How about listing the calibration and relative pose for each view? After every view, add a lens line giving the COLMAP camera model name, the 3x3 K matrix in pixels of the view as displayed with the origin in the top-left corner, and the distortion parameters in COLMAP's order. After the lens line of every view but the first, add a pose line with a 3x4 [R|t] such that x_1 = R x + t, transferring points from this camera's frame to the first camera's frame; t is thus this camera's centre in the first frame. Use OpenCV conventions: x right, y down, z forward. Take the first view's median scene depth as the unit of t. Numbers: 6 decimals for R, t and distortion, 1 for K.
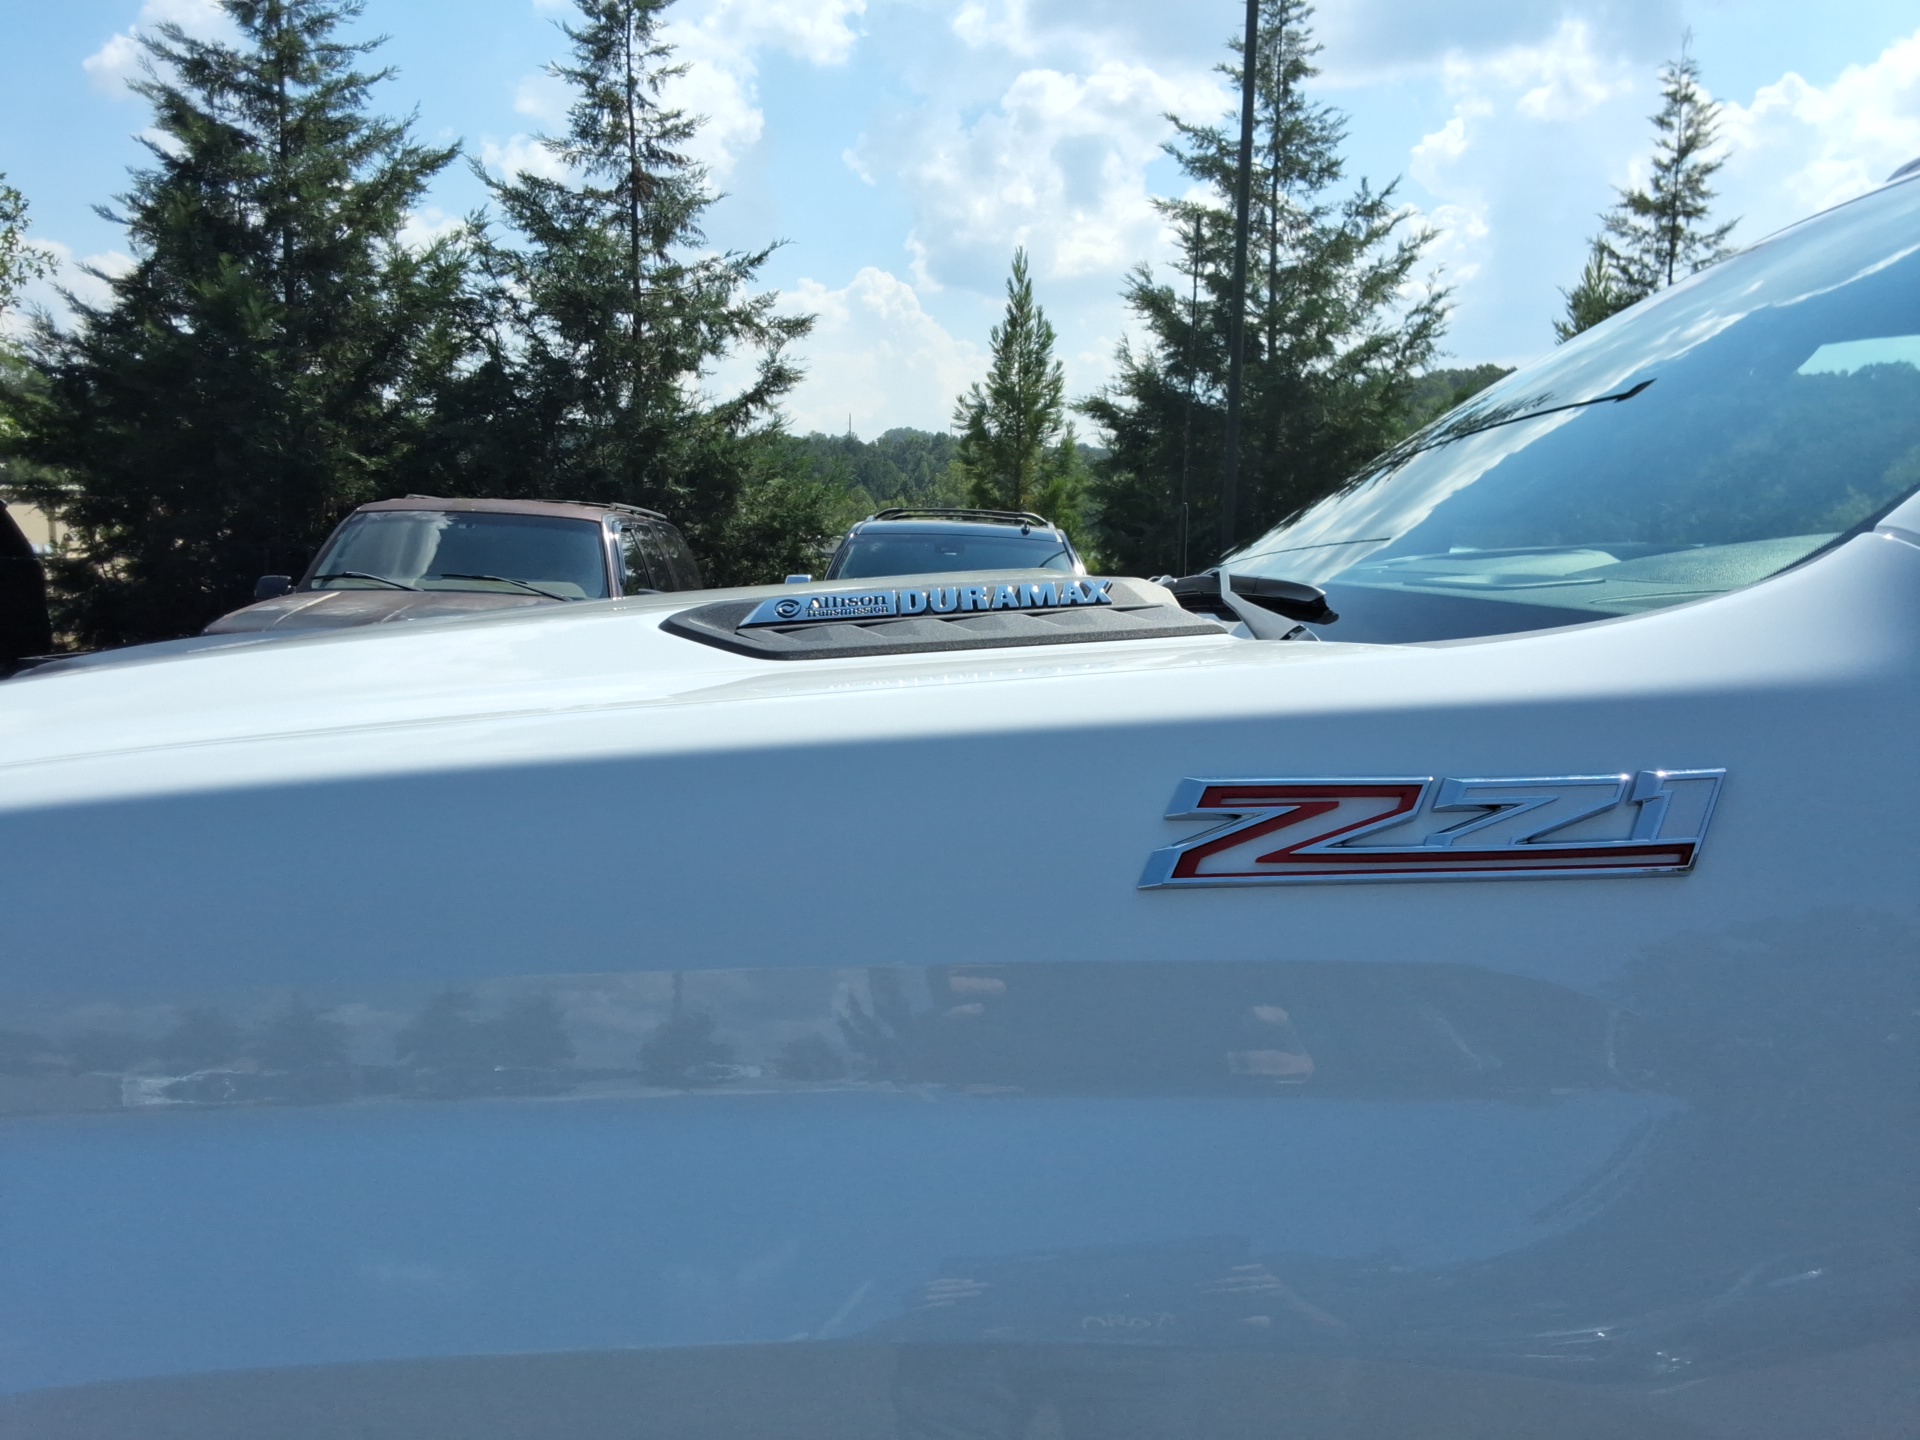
lens RADIAL K [[1528.6, 0, 971.2], [0, 1528.6, 740.3], [0, 0, 1]] dist [0.149759, -0.264273]
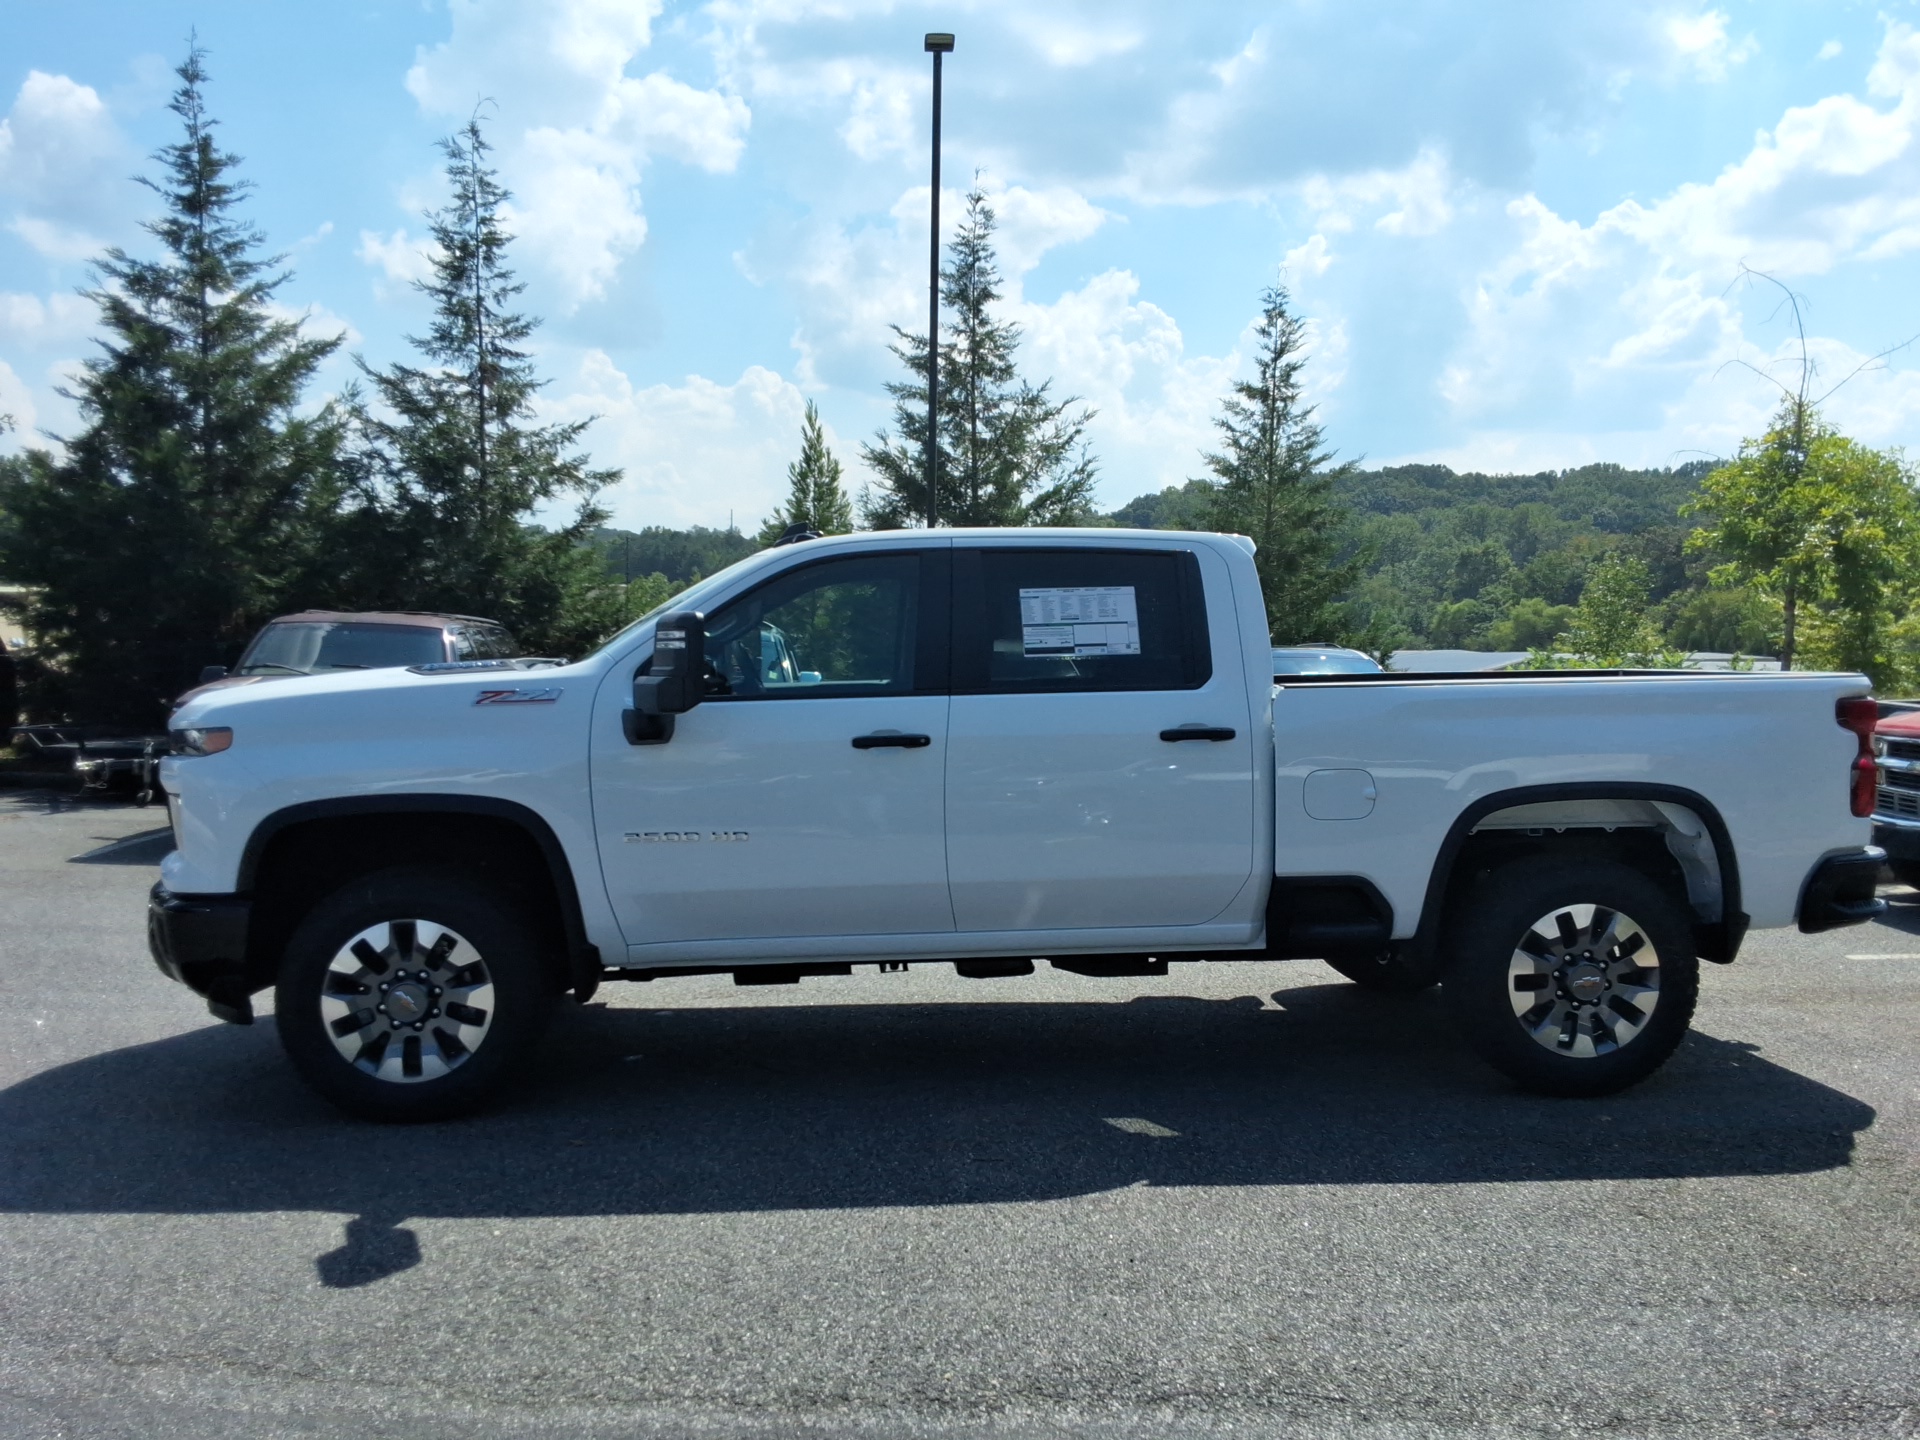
lens RADIAL K [[1548.6, 0, 974.5], [0, 1548.6, 731.0], [0, 0, 1]] dist [0.136171, -0.211275]
pose [[0.997300, -0.005926, 0.073191, 0.097150], [0.010744, 0.997787, -0.065613, 0.037003], [-0.072640, 0.066223, 0.995157, -0.325113]]
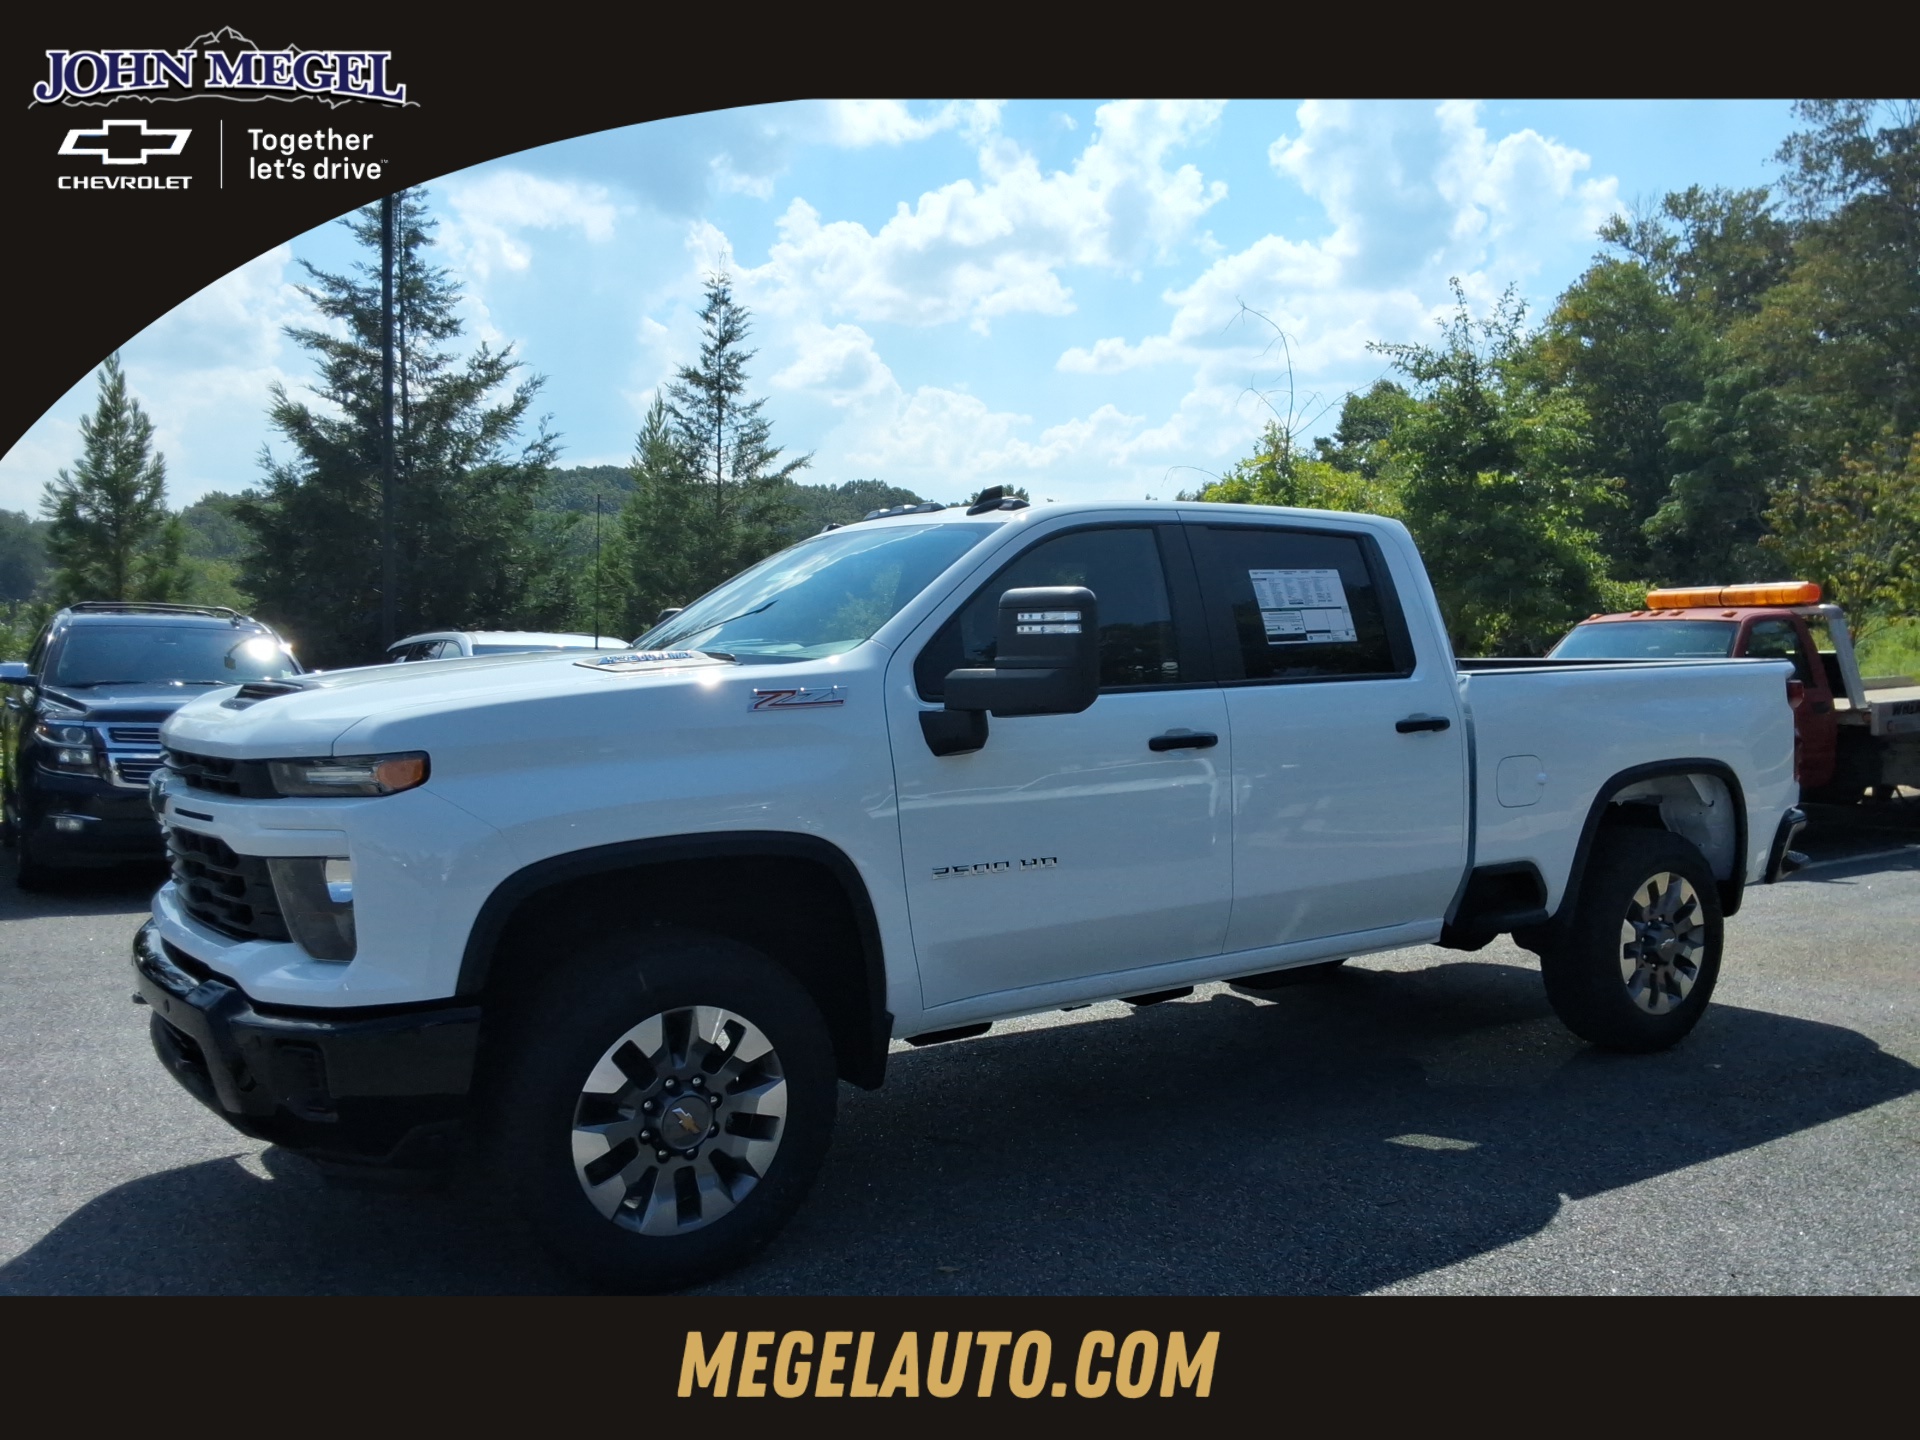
lens RADIAL K [[1548.6, 0, 974.5], [0, 1548.6, 731.0], [0, 0, 1]] dist [0.136171, -0.211275]
pose [[0.832332, -0.033345, 0.553274, -0.112823], [0.069369, 0.996607, -0.044293, 0.023844], [-0.549920, 0.075247, 0.831821, -0.197658]]
